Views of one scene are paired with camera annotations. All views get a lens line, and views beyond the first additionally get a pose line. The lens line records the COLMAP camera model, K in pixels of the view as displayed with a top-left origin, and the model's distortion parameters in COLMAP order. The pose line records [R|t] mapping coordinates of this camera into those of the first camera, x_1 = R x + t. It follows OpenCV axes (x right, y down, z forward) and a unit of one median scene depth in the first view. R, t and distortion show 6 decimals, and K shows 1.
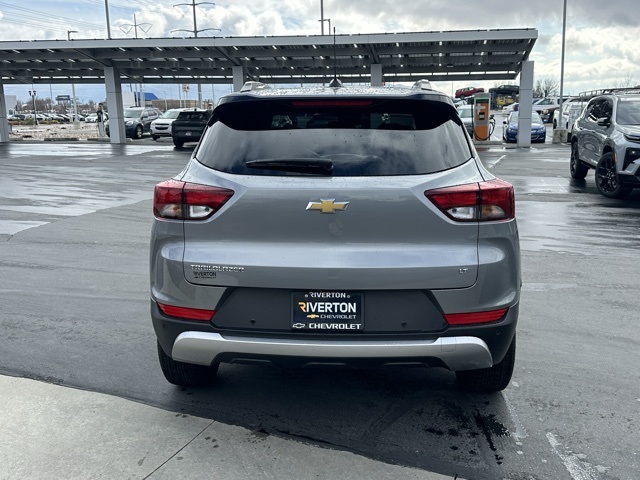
lens RADIAL K [[641.2, 0, 313.5], [0, 641.2, 236.3], [0, 0, 1]] dist [0.046941, 0.000000]
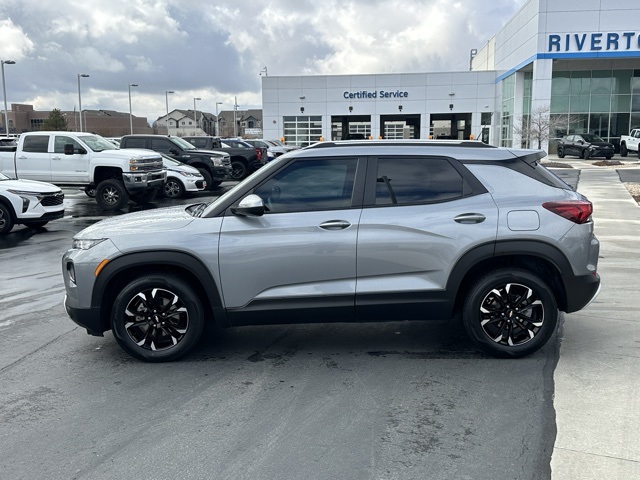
lens RADIAL K [[641.2, 0, 316.2], [0, 641.2, 244.6], [0, 0, 1]] dist [0.046941, 0.000000]
pose [[-0.062050, -0.125678, 0.990129, -1.804647], [0.192674, 0.971871, 0.135435, -0.326134], [-0.979299, 0.199176, -0.036090, 1.706317]]
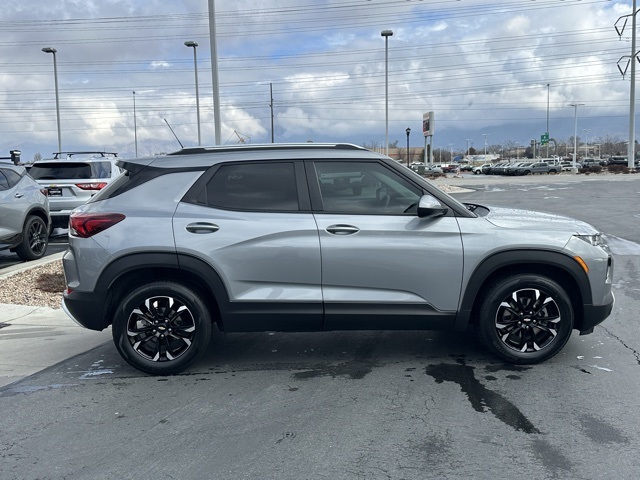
lens RADIAL K [[641.2, 0, 318.1], [0, 641.2, 233.5], [0, 0, 1]] dist [0.046941, 0.000000]
pose [[0.130227, 0.111426, -0.985203, 1.883413], [-0.159967, 0.983008, 0.090033, -0.266137], [0.978495, 0.145875, 0.145839, 1.273213]]
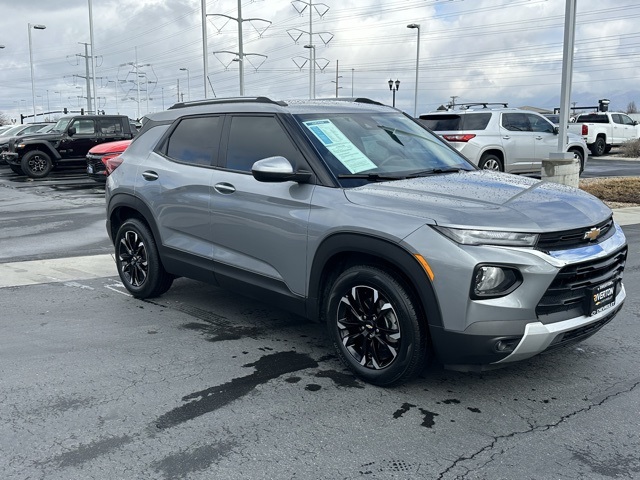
lens RADIAL K [[641.2, 0, 317.4], [0, 641.2, 243.2], [0, 0, 1]] dist [0.046941, 0.000000]
pose [[-0.666395, 0.154333, -0.729452, 1.322082], [-0.109720, 0.947393, 0.300680, -0.495944], [0.737482, 0.280407, -0.614404, 2.670598]]
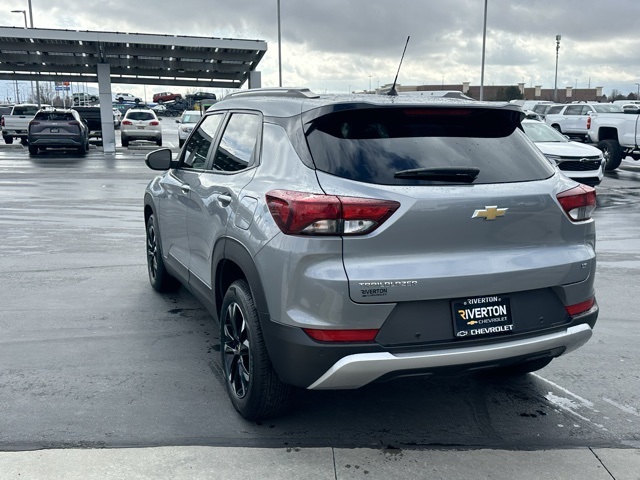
lens RADIAL K [[641.2, 0, 317.4], [0, 641.2, 249.1], [0, 0, 1]] dist [0.046941, 0.000000]
pose [[0.894044, -0.069872, 0.442496, -0.603431], [0.064793, 0.997544, 0.026604, -0.031543], [-0.443268, 0.004886, 0.896376, 0.175159]]
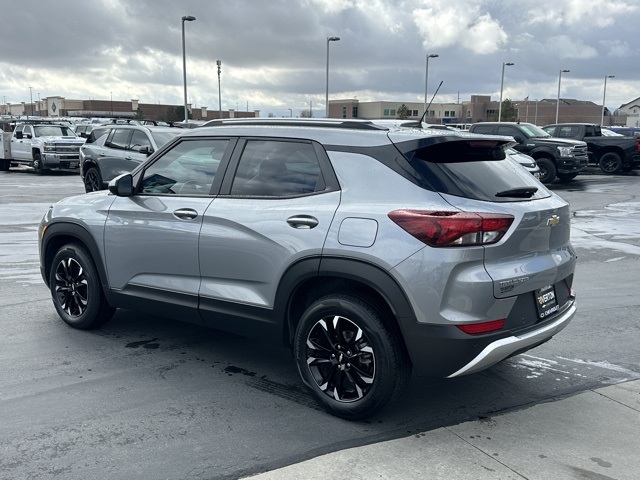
lens RADIAL K [[641.2, 0, 317.6], [0, 641.2, 246.2], [0, 0, 1]] dist [0.046941, 0.000000]
pose [[0.572913, -0.108421, 0.812413, -1.212865], [0.125322, 0.991144, 0.043897, -0.103661], [-0.809978, 0.076665, 0.581427, 0.539608]]
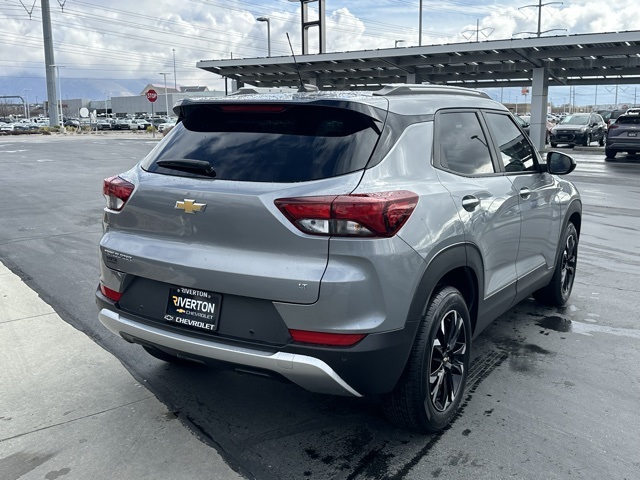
lens RADIAL K [[641.2, 0, 311.1], [0, 641.2, 236.6], [0, 0, 1]] dist [0.046941, 0.000000]
pose [[0.878084, 0.097540, -0.468460, 0.604632], [-0.100347, 0.994770, 0.019034, -0.033765], [0.467867, 0.030295, 0.883280, 0.152393]]
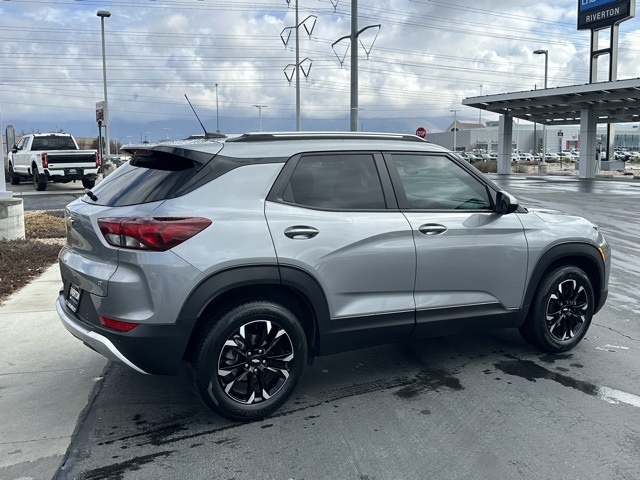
lens RADIAL K [[641.2, 0, 316.6], [0, 641.2, 229.4], [0, 0, 1]] dist [0.046941, 0.000000]
pose [[0.583504, 0.104151, -0.805404, 1.356243], [-0.156143, 0.987627, 0.014592, -0.124512], [0.796958, 0.117243, 0.592547, 0.503362]]
